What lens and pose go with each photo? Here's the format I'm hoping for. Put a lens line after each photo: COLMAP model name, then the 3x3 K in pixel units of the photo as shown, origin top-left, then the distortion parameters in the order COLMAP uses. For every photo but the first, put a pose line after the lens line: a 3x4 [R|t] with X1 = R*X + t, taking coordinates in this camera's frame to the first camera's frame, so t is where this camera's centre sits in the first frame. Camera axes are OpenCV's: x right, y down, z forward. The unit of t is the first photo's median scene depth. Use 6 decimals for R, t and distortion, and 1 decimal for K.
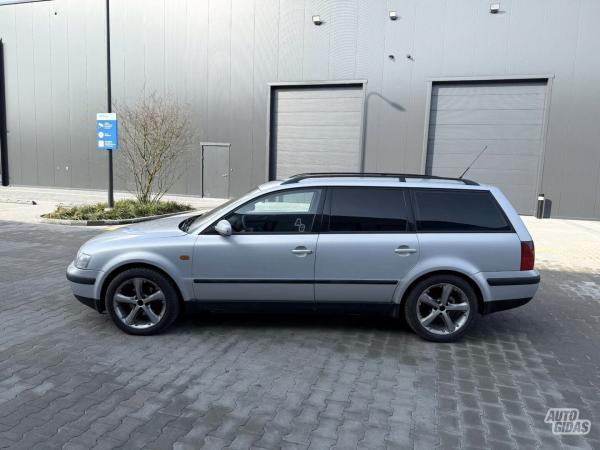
lens RADIAL K [[413.2, 0, 307.1], [0, 413.2, 231.7], [0, 0, 1]] dist [0.048624, -0.064378]
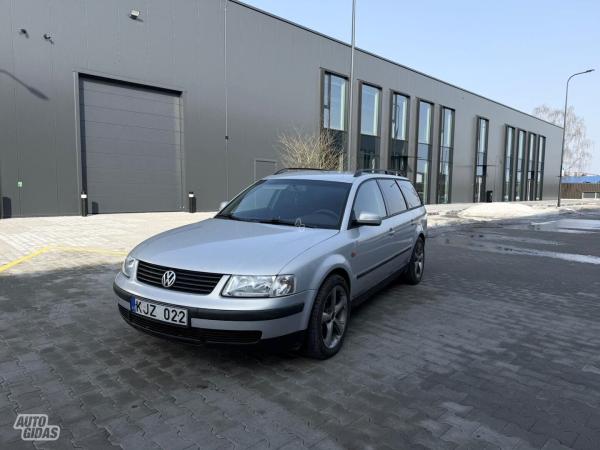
lens RADIAL K [[417.6, 0, 302.1], [0, 417.6, 225.3], [0, 0, 1]] dist [0.042247, -0.051907]
pose [[0.487077, -0.108963, 0.866535, -1.158548], [0.129880, 0.990191, 0.051507, -0.065898], [-0.863648, 0.087457, 0.496451, 0.619519]]
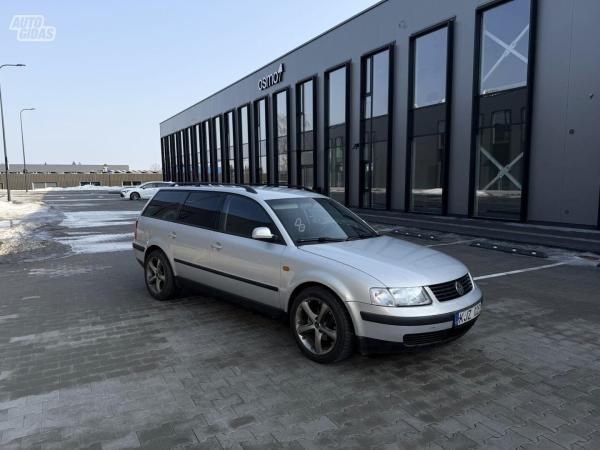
lens RADIAL K [[413.2, 0, 307.1], [0, 413.2, 231.7], [0, 0, 1]] dist [0.048624, -0.064378]
pose [[-0.726104, -0.119252, 0.677164, -0.996688], [0.075003, 0.965231, 0.250405, -0.344749], [-0.683482, 0.232609, -0.691915, 2.070035]]
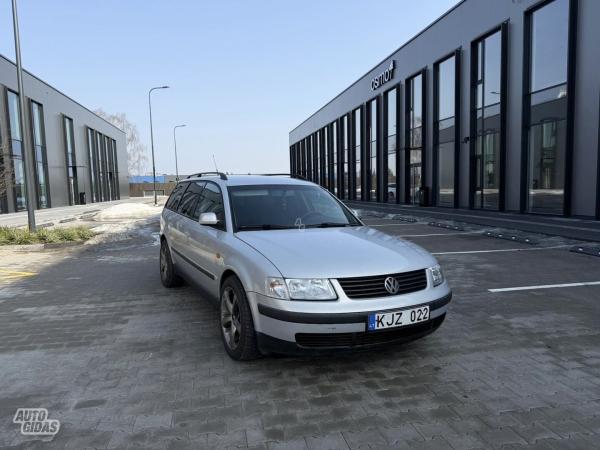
lens RADIAL K [[417.6, 0, 302.1], [0, 417.6, 225.3], [0, 0, 1]] dist [0.042247, -0.051907]
pose [[-0.468634, -0.108492, 0.876705, -1.207691], [0.130547, 0.973028, 0.190195, -0.234911], [-0.873693, 0.203583, -0.441831, 1.675686]]
